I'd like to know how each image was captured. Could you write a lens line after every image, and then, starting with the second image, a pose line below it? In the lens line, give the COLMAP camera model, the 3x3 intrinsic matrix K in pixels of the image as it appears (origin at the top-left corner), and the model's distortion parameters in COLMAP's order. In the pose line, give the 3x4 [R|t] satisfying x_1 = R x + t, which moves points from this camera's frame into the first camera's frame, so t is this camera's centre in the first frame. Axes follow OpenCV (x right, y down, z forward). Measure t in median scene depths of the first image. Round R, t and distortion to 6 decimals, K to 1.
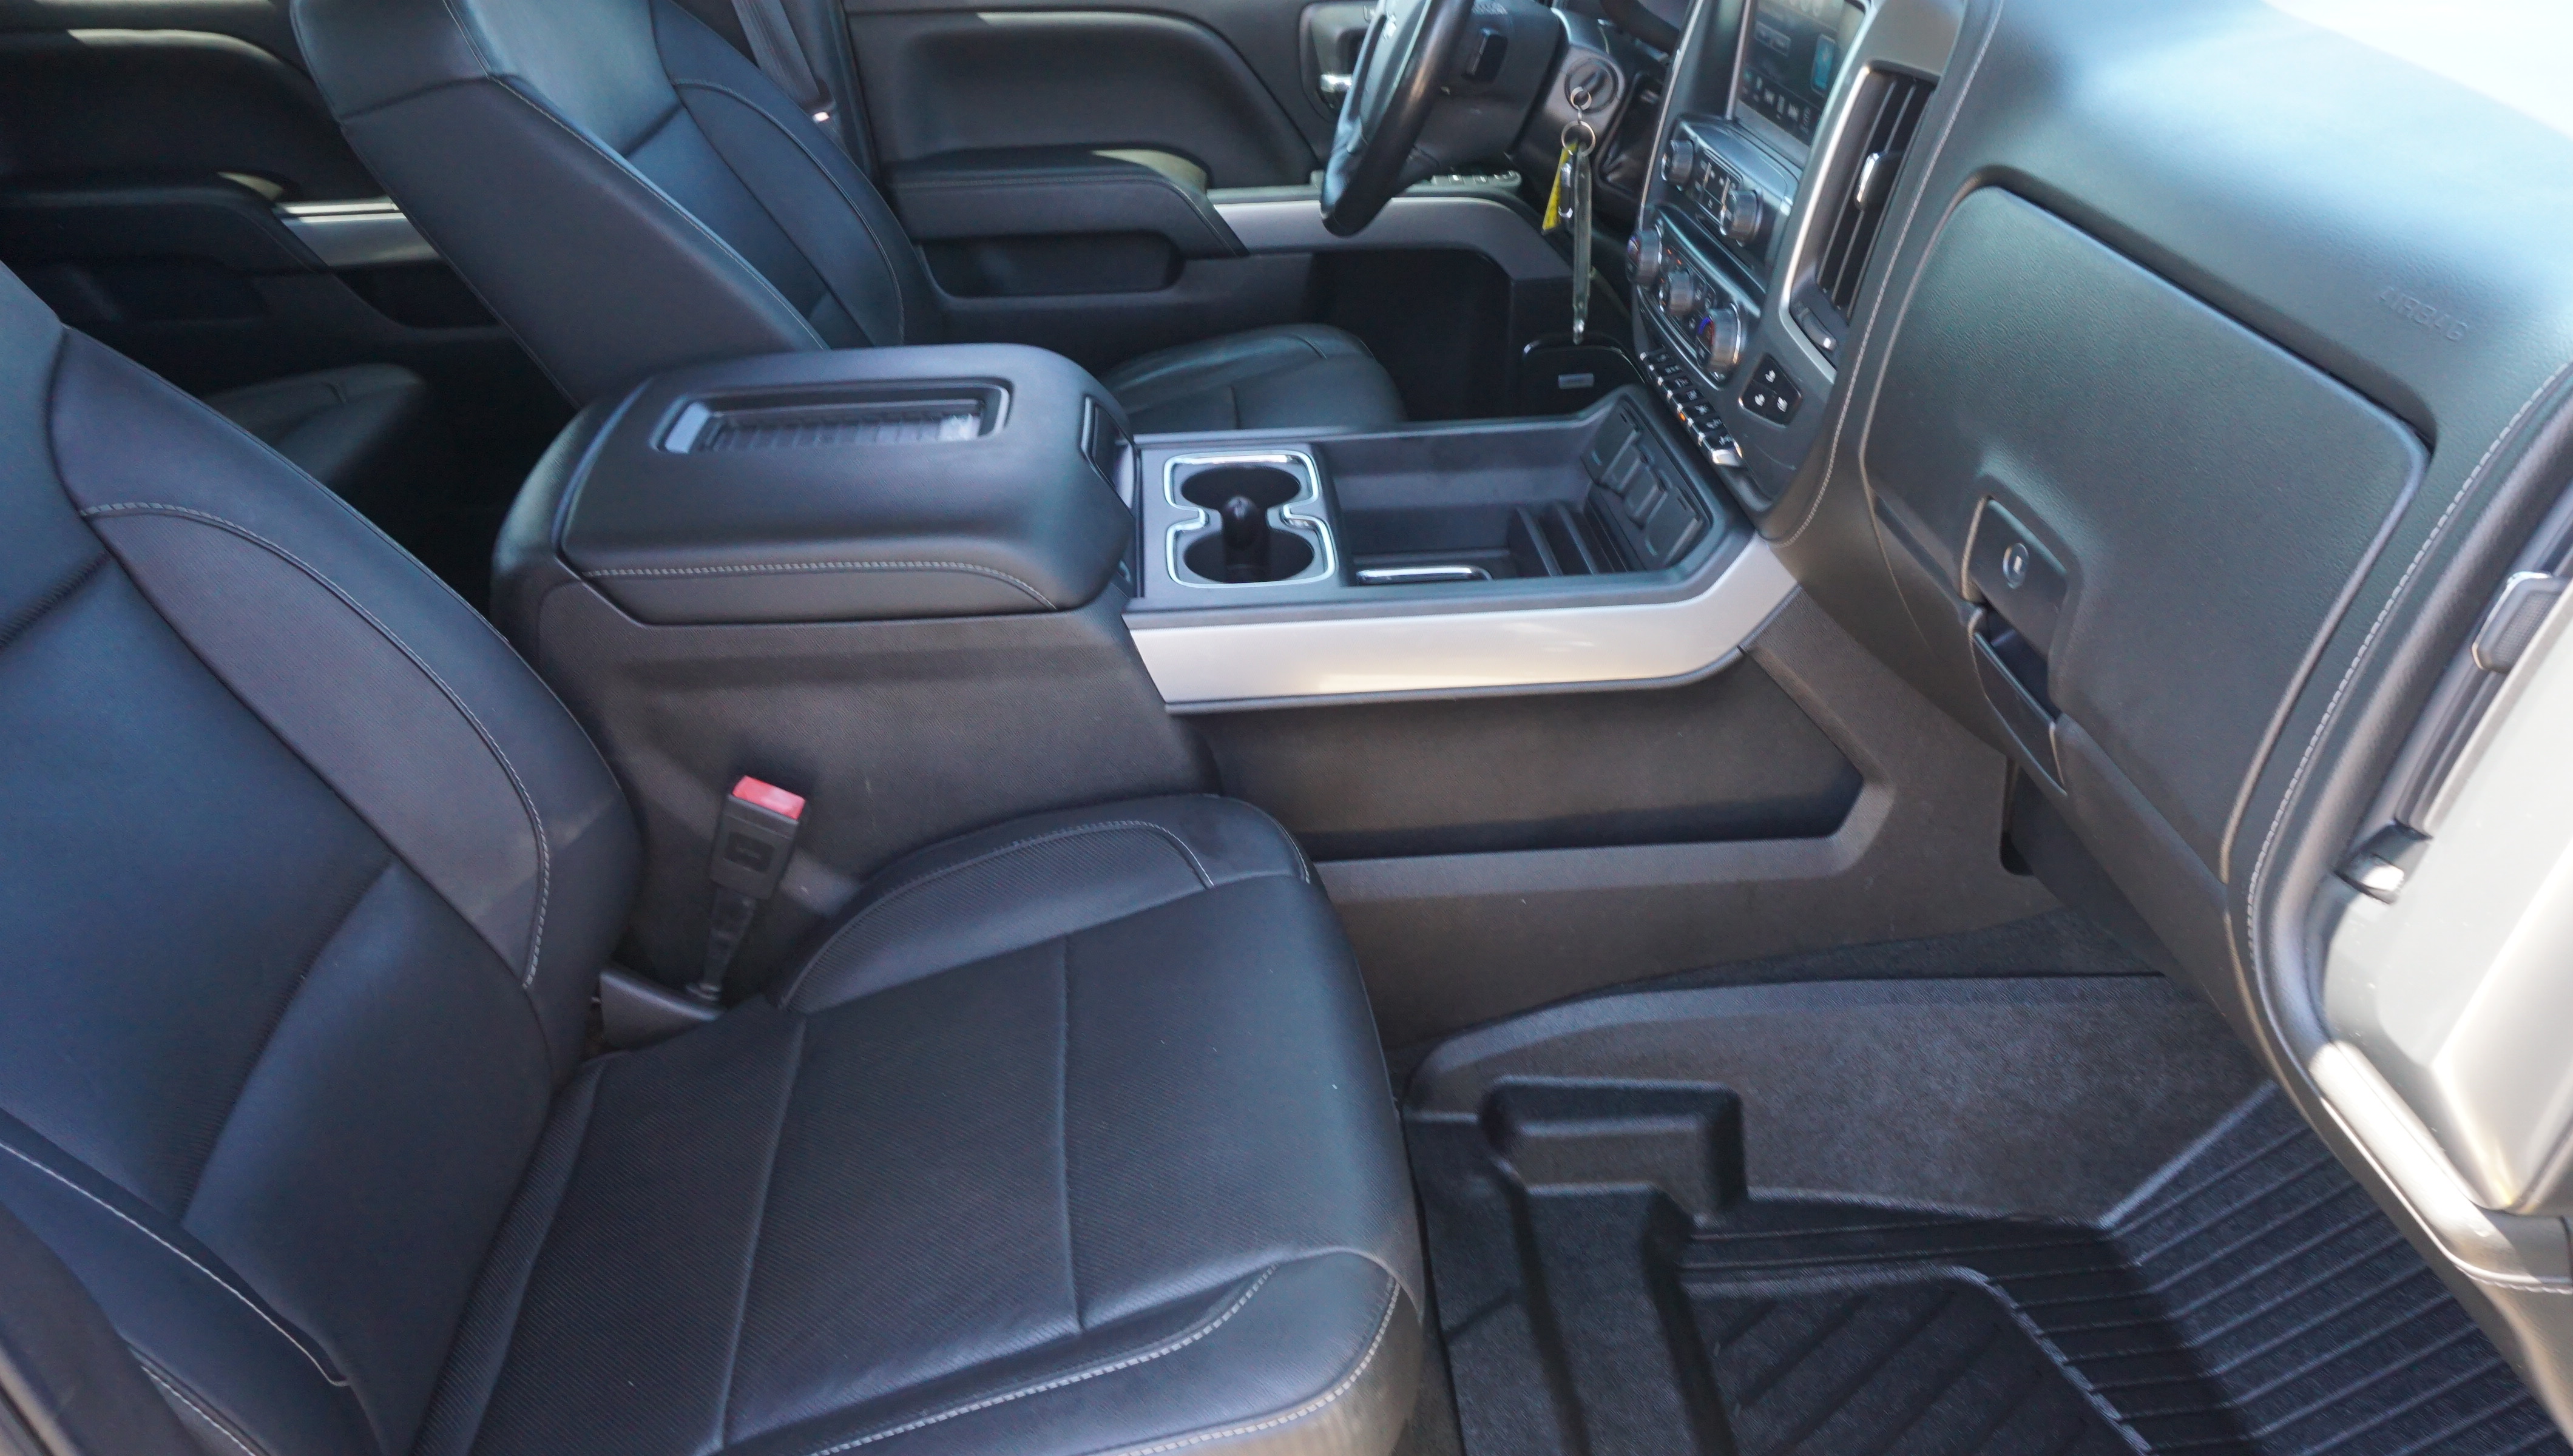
lens RADIAL K [[1725.1, 0, 1281.5], [0, 1725.1, 742.5], [0, 0, 1]] dist [-0.049127, 0.037509]
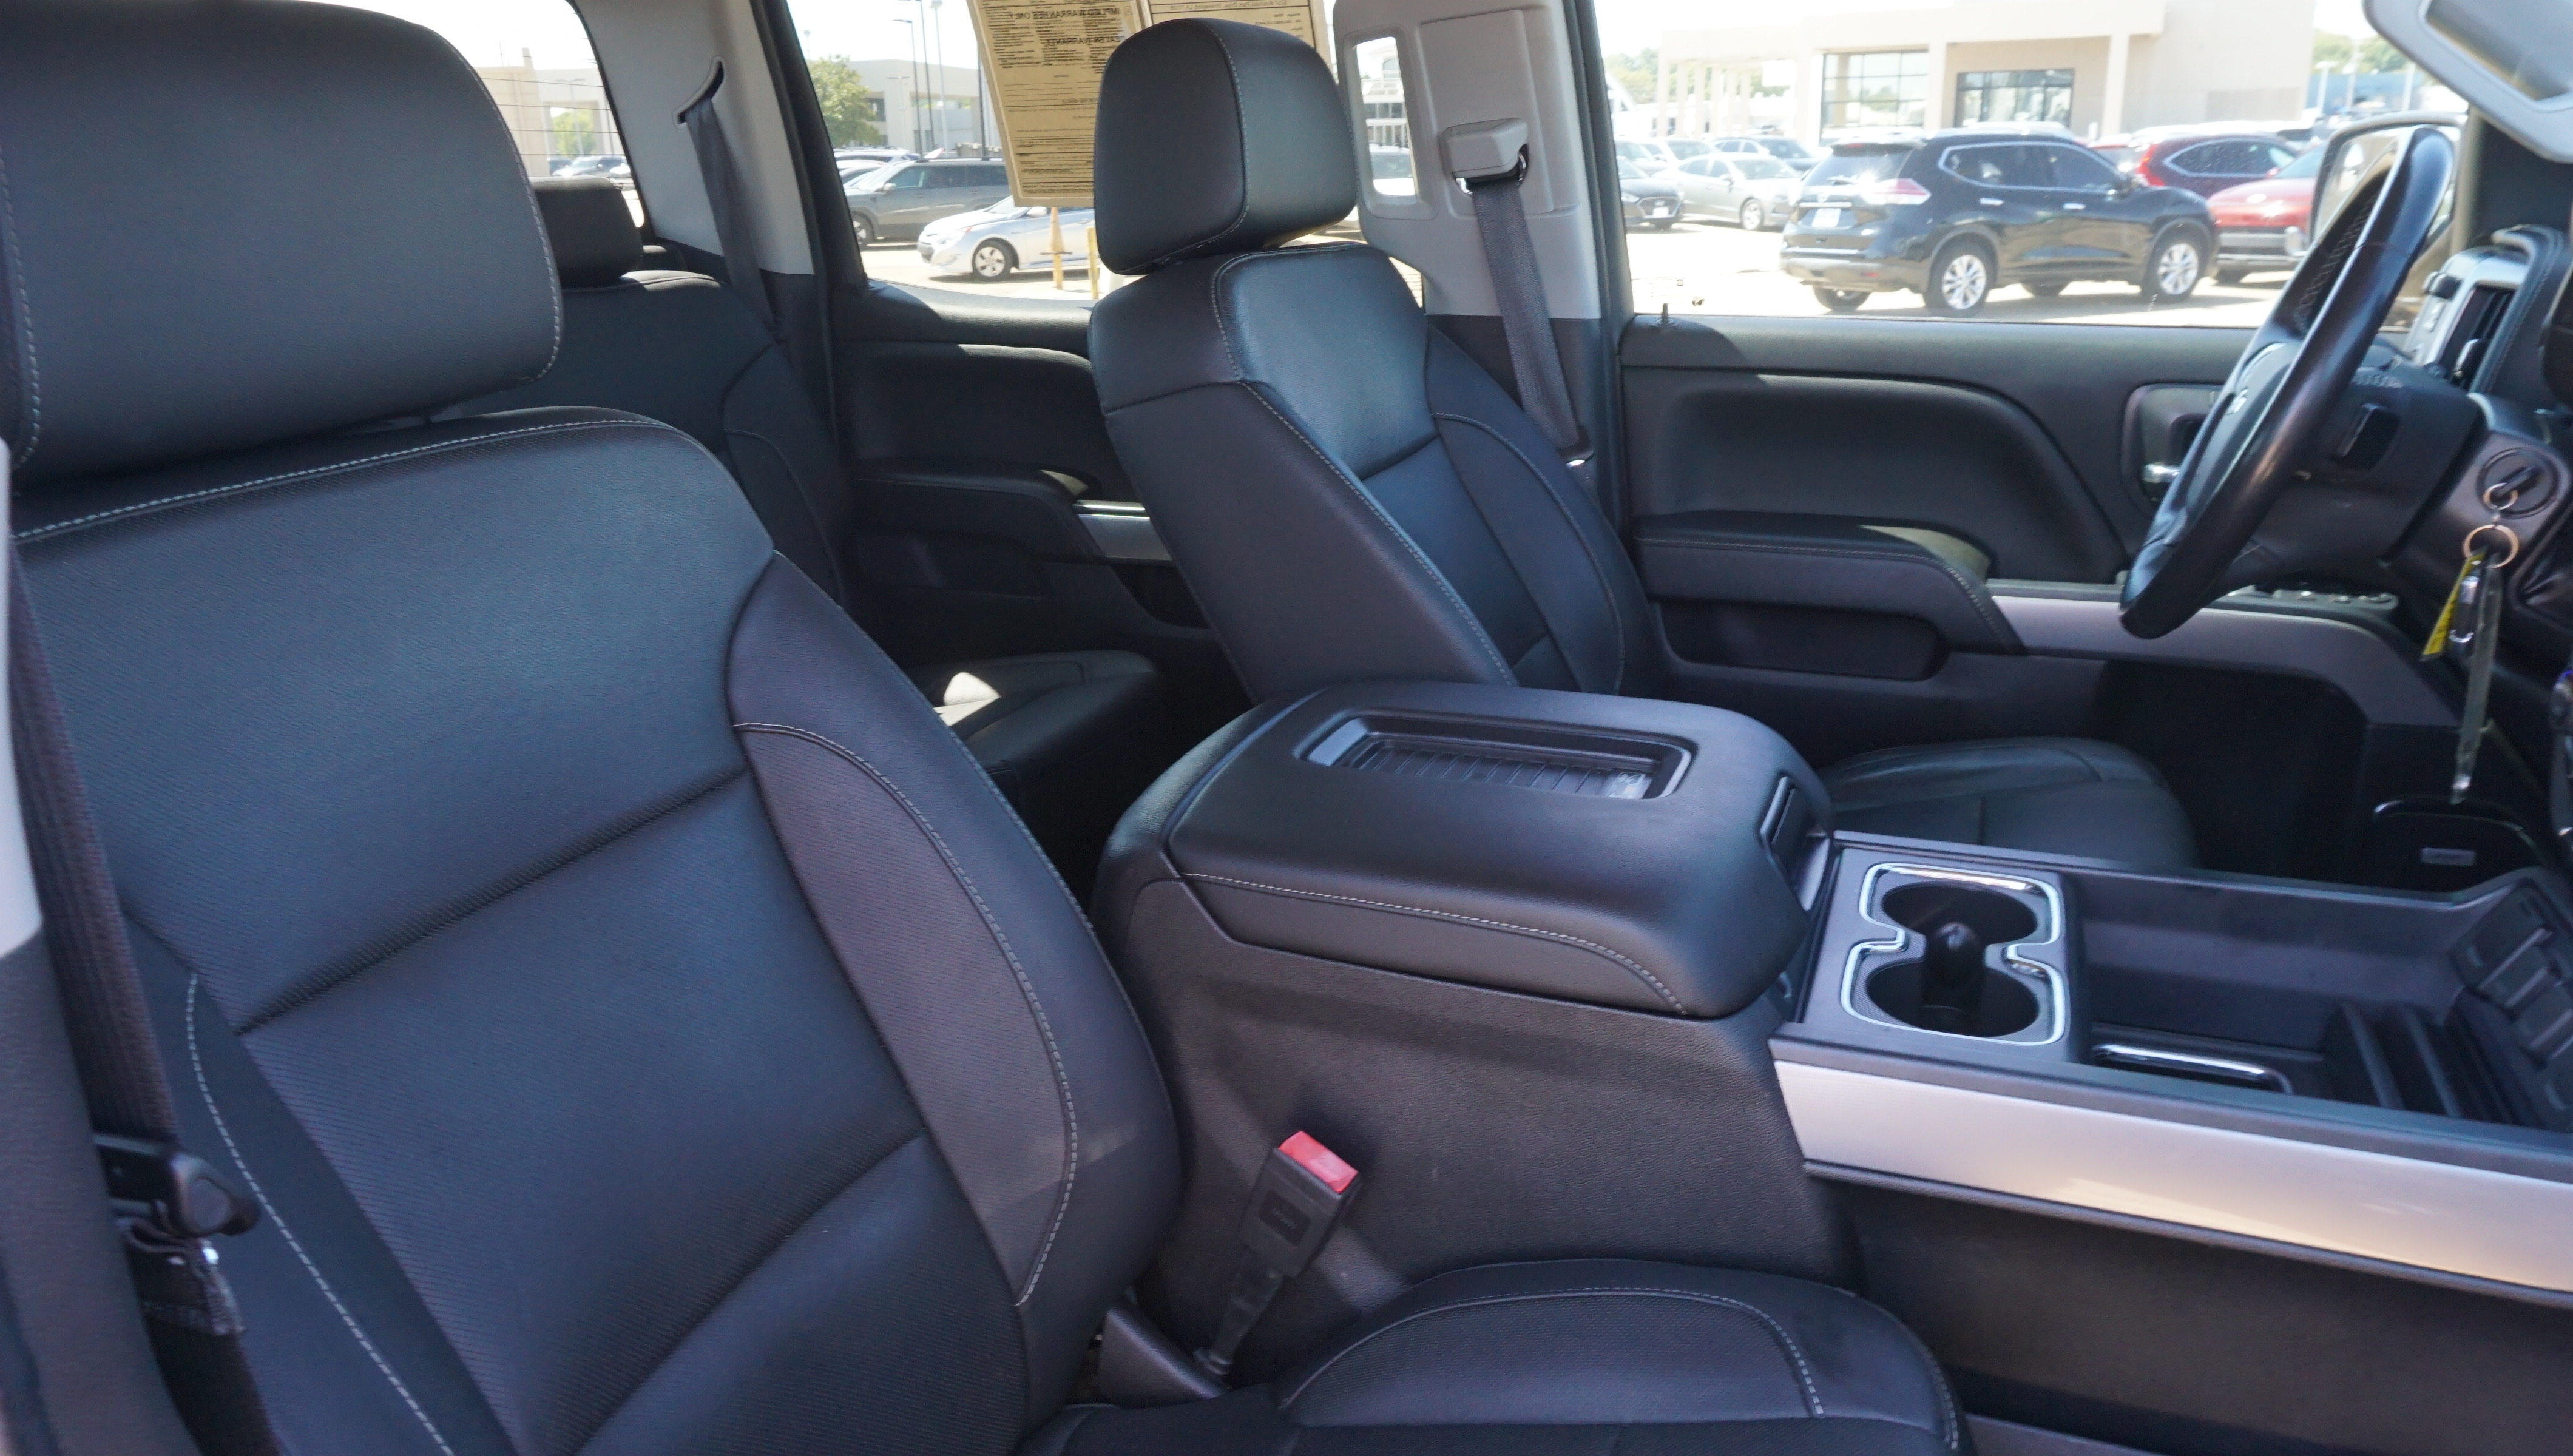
lens RADIAL K [[1725.1, 0, 1293.6], [0, 1725.1, 732.8], [0, 0, 1]] dist [-0.049127, 0.037509]
pose [[0.898882, 0.136078, -0.416525, 0.020331], [-0.224709, 0.959204, -0.171563, -0.020806], [0.376186, 0.247812, 0.892789, 0.146045]]
